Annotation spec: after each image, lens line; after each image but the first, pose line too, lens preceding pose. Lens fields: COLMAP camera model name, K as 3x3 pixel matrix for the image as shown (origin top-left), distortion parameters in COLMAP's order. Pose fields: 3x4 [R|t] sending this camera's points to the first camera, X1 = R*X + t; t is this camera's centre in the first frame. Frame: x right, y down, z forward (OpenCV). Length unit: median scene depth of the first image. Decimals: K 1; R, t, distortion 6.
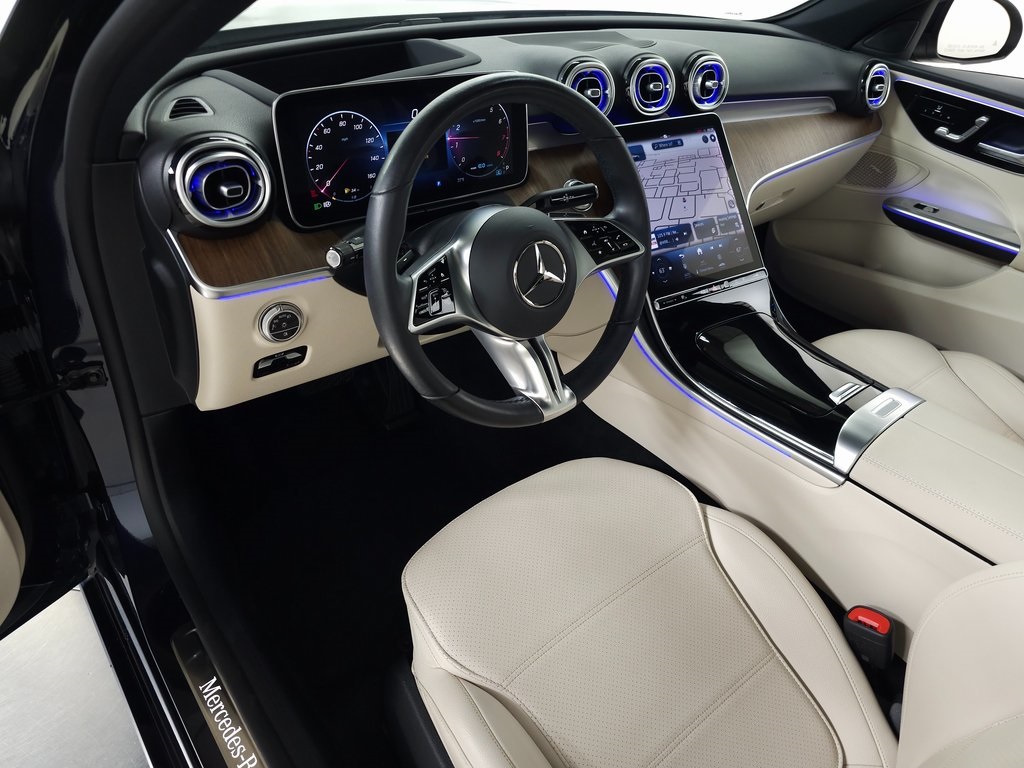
lens RADIAL K [[686.1, 0, 520.9], [0, 686.1, 392.0], [0, 0, 1]] dist [0.032269, -0.040745]
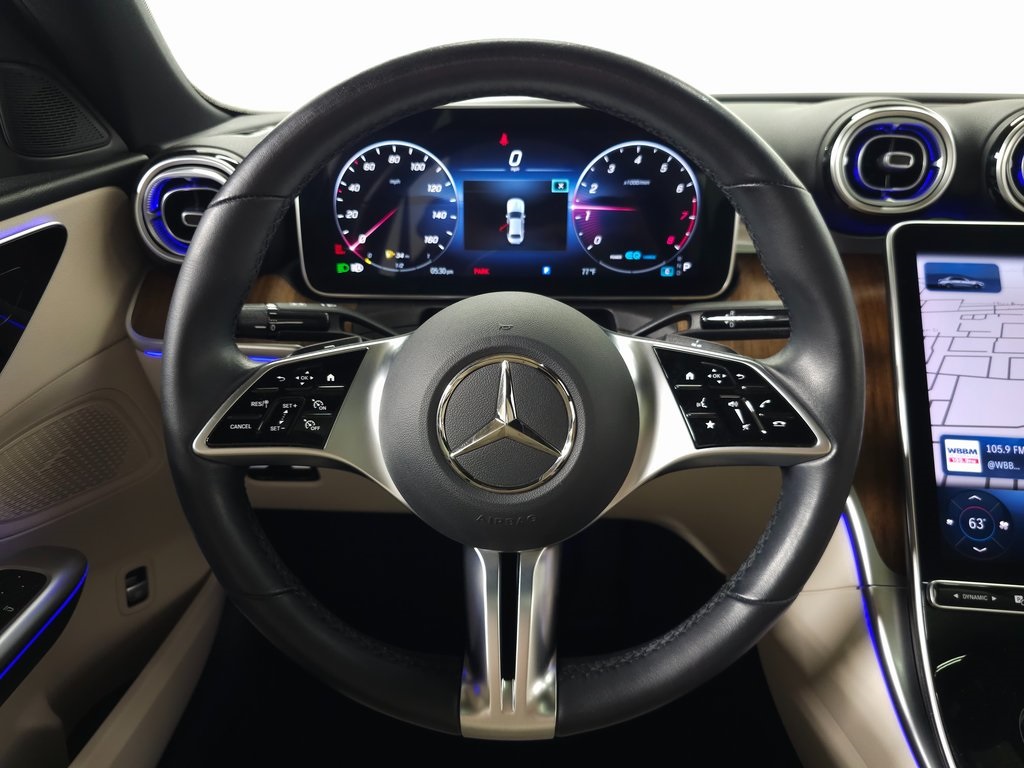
lens RADIAL K [[708.9, 0, 504.9], [0, 708.9, 380.9], [0, 0, 1]] dist [0.019832, -0.025066]
pose [[0.757498, 0.197510, -0.622243, 0.301568], [-0.340773, 0.932607, -0.118822, -0.128811], [0.556840, 0.302051, 0.773754, 0.552623]]
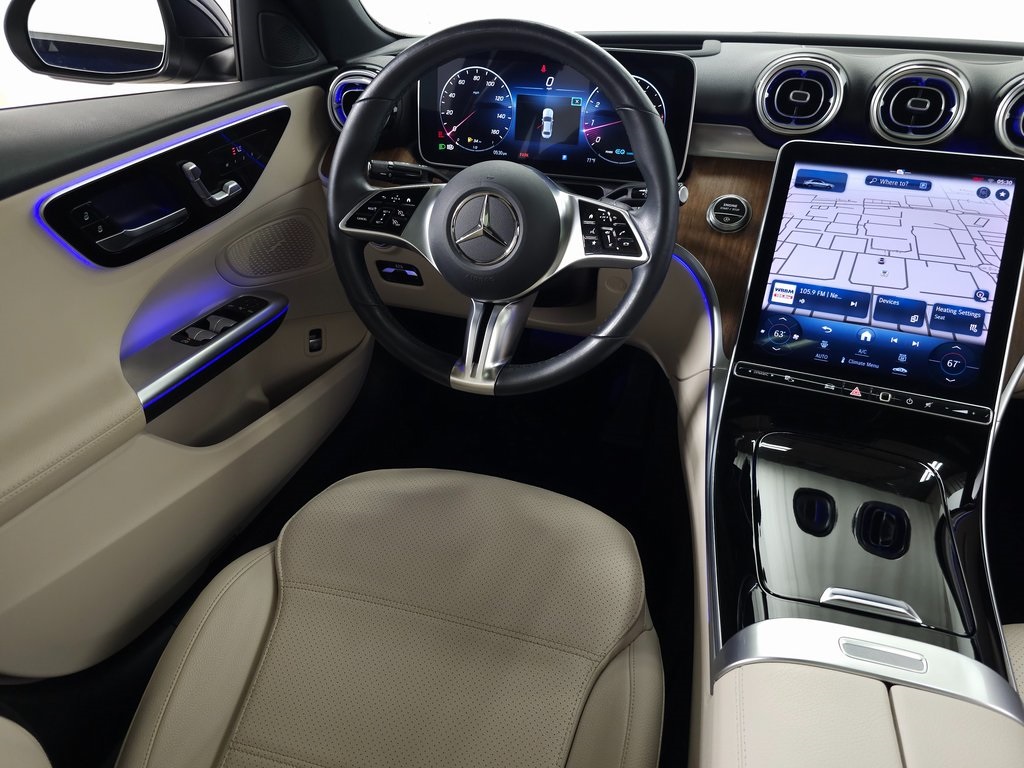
lens RADIAL K [[686.1, 0, 509.4], [0, 686.1, 387.2], [0, 0, 1]] dist [0.032269, -0.040745]
pose [[0.559762, 0.382428, -0.735129, 0.749339], [-0.466768, 0.878524, 0.101606, -0.084553], [0.684685, 0.286259, 0.670270, 0.414533]]
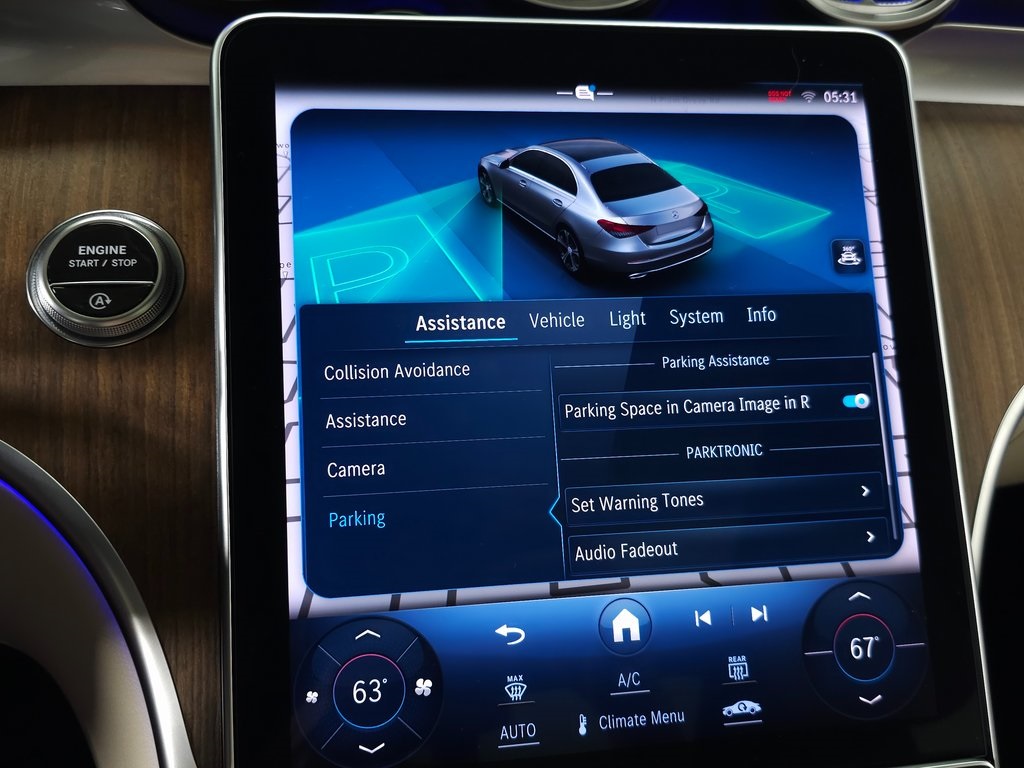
lens RADIAL K [[985.5, 0, 510.3], [0, 985.5, 385.6], [0, 0, 1]] dist [-0.014400, 0.000000]
pose [[0.918105, 0.195415, -0.344814, 0.408373], [-0.237565, 0.967723, -0.084110, -0.311709], [0.317249, 0.159137, 0.934895, 0.899484]]
